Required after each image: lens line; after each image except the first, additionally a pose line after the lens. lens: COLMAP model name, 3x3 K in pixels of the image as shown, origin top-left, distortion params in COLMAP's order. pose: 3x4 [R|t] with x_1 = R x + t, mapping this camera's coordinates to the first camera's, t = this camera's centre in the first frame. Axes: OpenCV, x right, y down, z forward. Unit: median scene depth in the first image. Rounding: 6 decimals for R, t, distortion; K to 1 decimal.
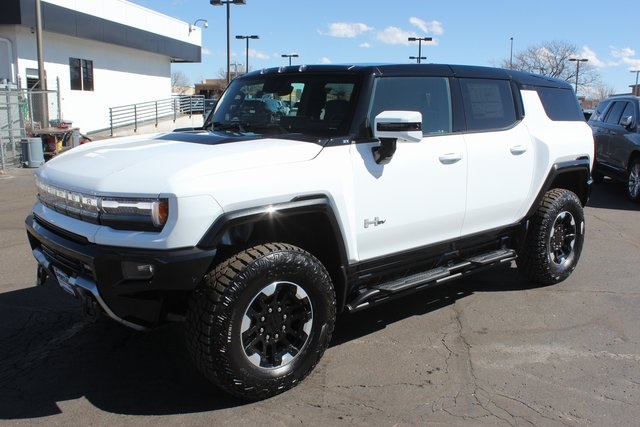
lens RADIAL K [[642.1, 0, 320.0], [0, 642.1, 213.5], [0, 0, 1]] dist [-0.003899, -0.002259]
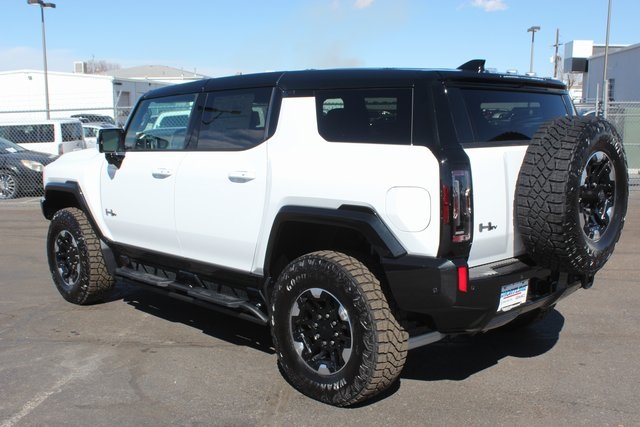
lens RADIAL K [[705.9, 0, 320.0], [0, 705.9, 213.5], [0, 0, 1]] dist [-0.054571, 0.009032]
pose [[-0.002600, 0.126265, -0.991993, 1.279768], [-0.149381, 0.980817, 0.125234, -0.194692], [0.988776, 0.148510, 0.016312, 1.202309]]
